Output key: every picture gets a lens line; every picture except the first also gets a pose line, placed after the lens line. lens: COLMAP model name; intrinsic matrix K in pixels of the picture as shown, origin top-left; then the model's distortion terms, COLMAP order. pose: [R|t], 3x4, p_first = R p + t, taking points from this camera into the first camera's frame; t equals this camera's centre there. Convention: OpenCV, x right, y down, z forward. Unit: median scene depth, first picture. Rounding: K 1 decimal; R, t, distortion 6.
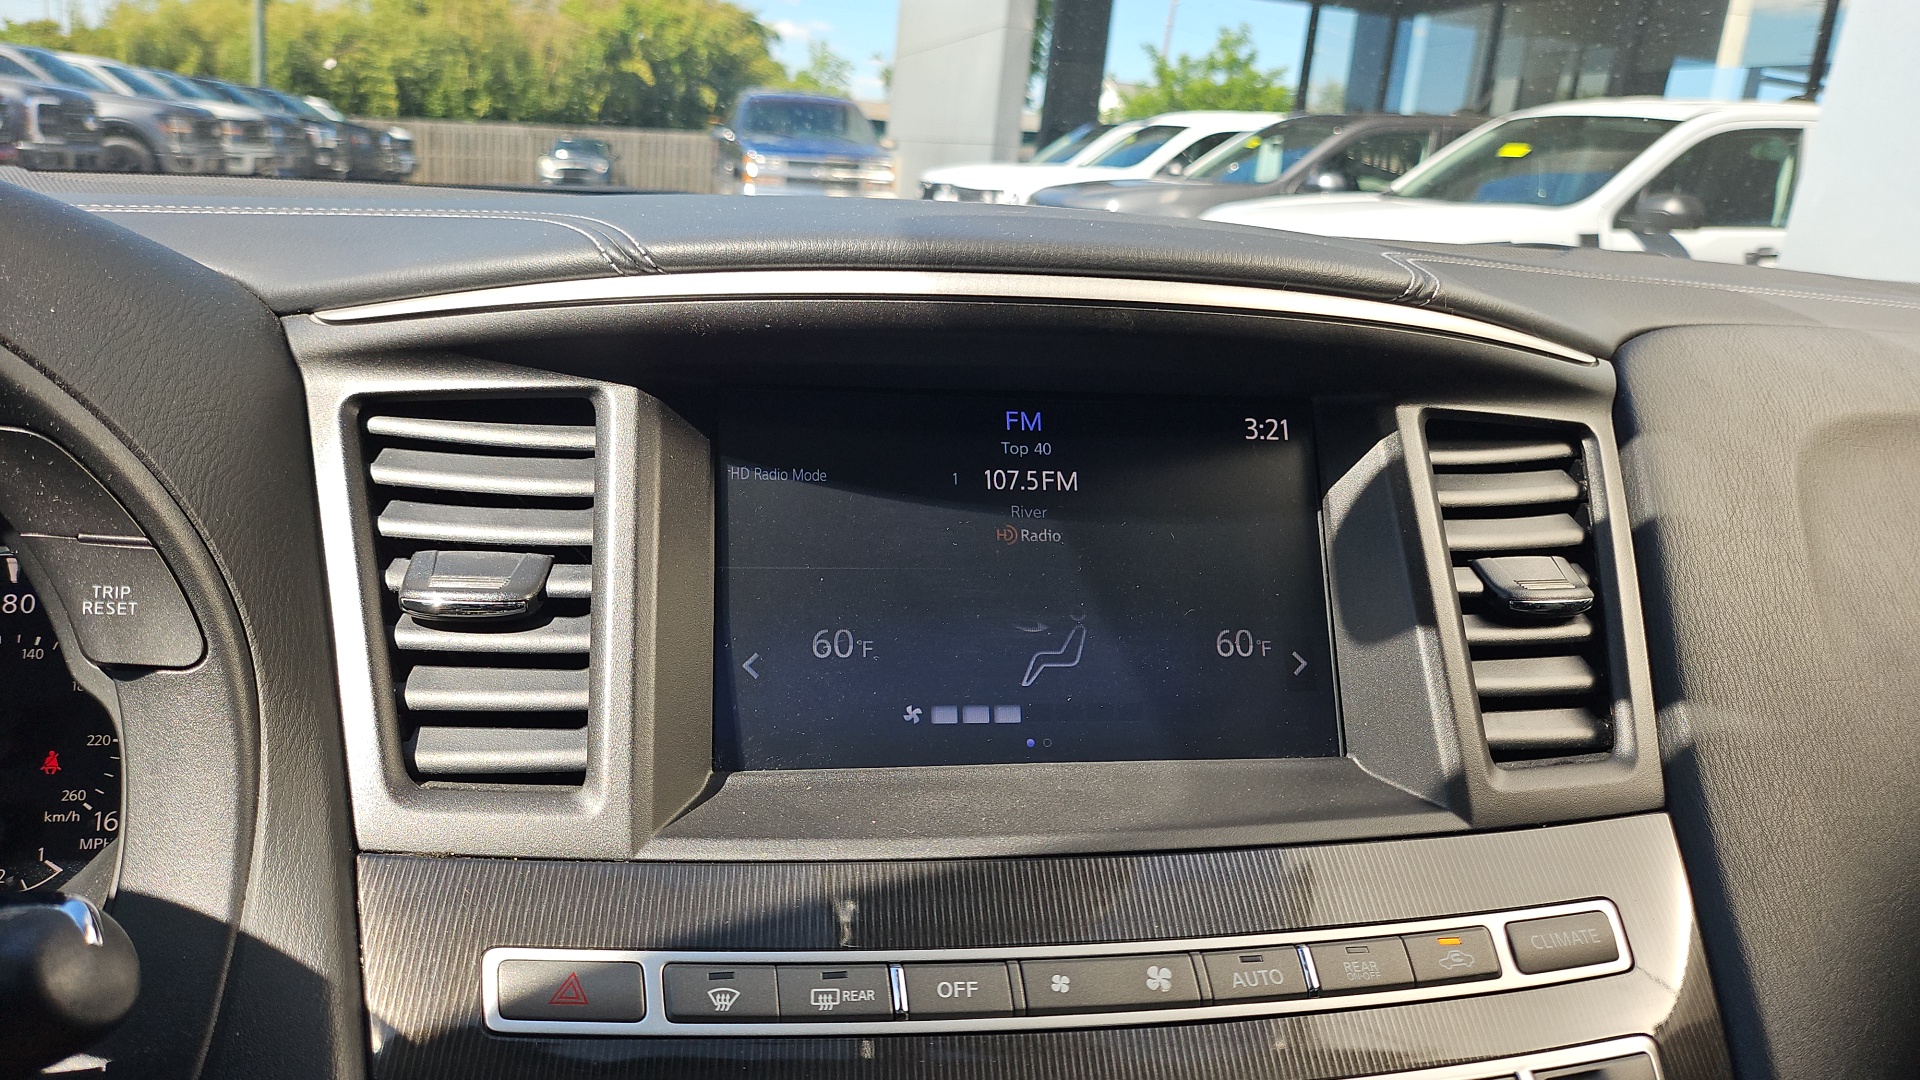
lens RADIAL K [[1352.9, 0, 960.0], [0, 1352.9, 540.0], [0, 0, 1]] dist [0.045654, -0.077429]
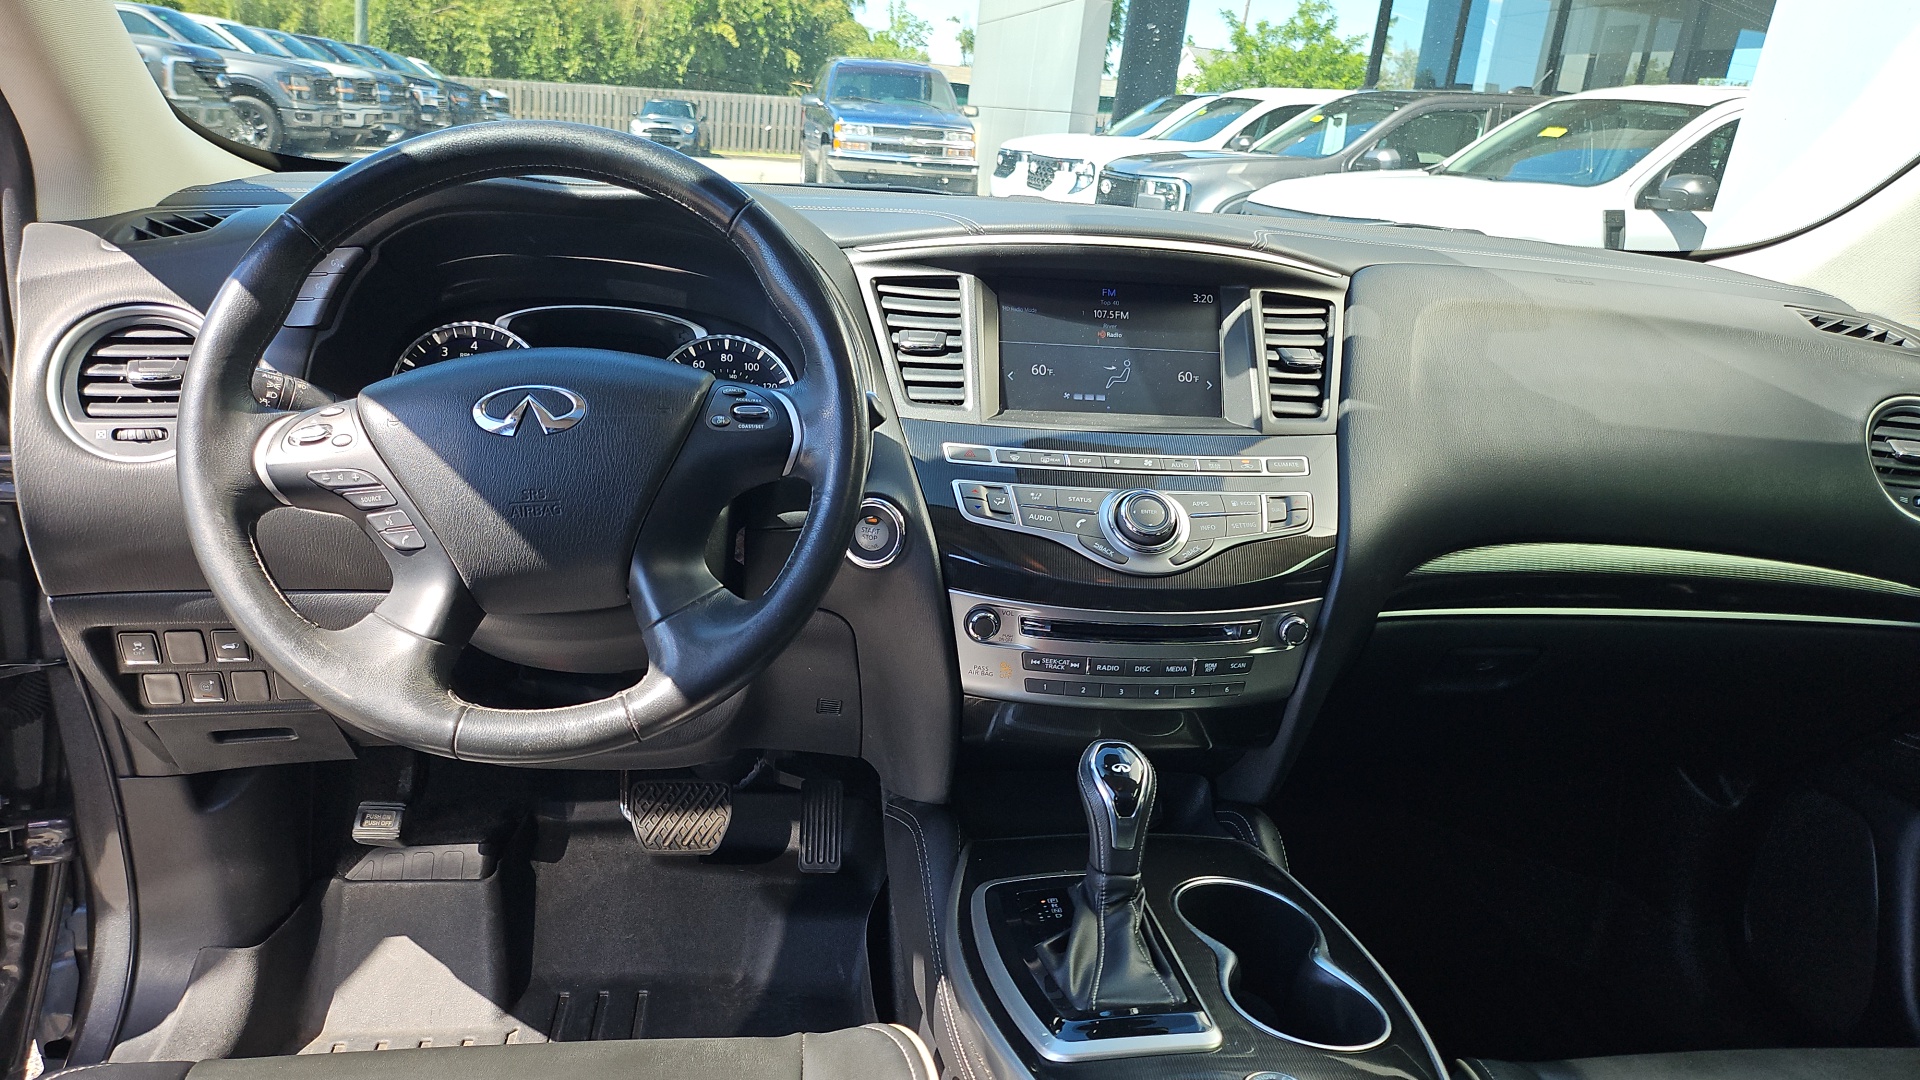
lens RADIAL K [[1352.9, 0, 960.0], [0, 1352.9, 540.0], [0, 0, 1]] dist [0.045654, -0.077429]
pose [[0.998546, 0.026696, -0.046833, -0.111006], [-0.025472, 0.999323, 0.026552, 0.341907], [0.047510, -0.025320, 0.998550, -1.733345]]
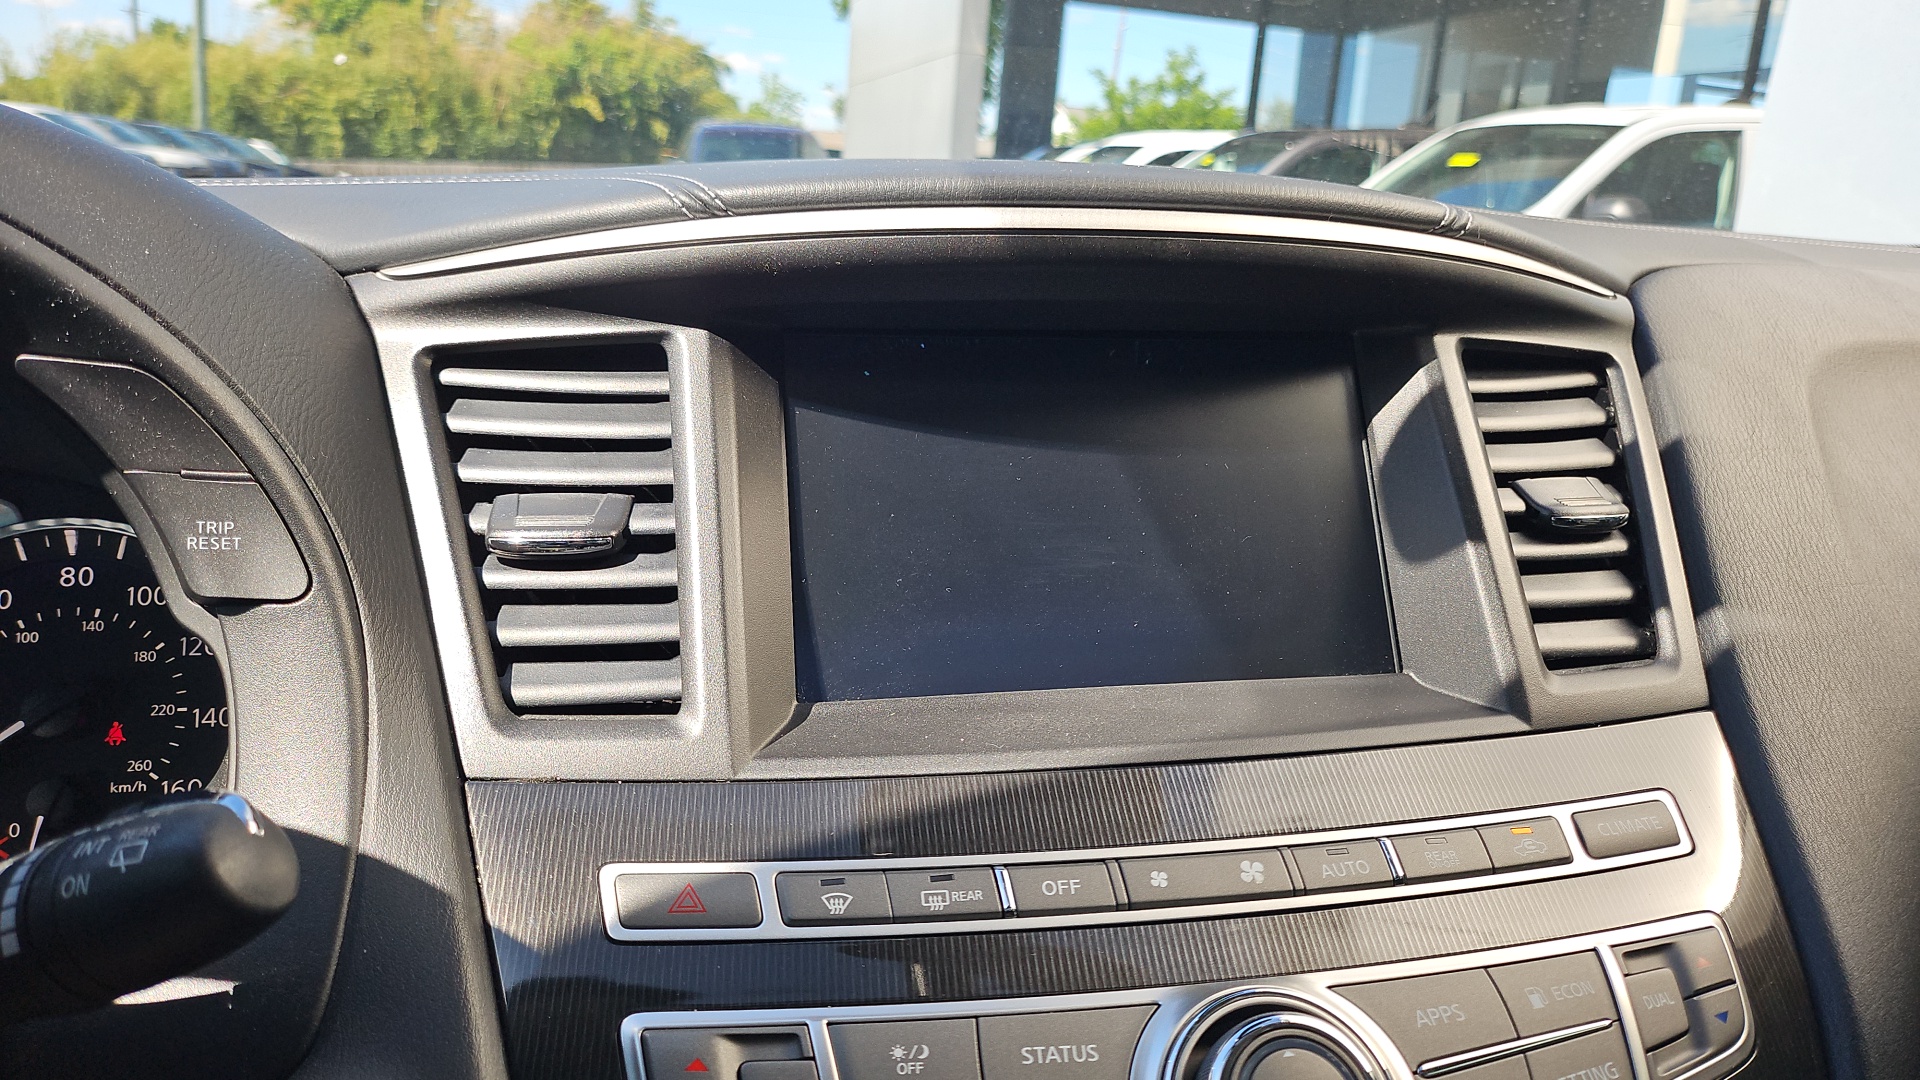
lens RADIAL K [[1354.4, 0, 975.3], [0, 1354.4, 544.7], [0, 0, 1]] dist [0.044109, -0.076507]
pose [[0.998752, -0.034407, 0.036191, -0.073831], [0.034970, 0.999275, -0.015025, 0.065526], [-0.035648, 0.016272, 0.999232, -0.023621]]
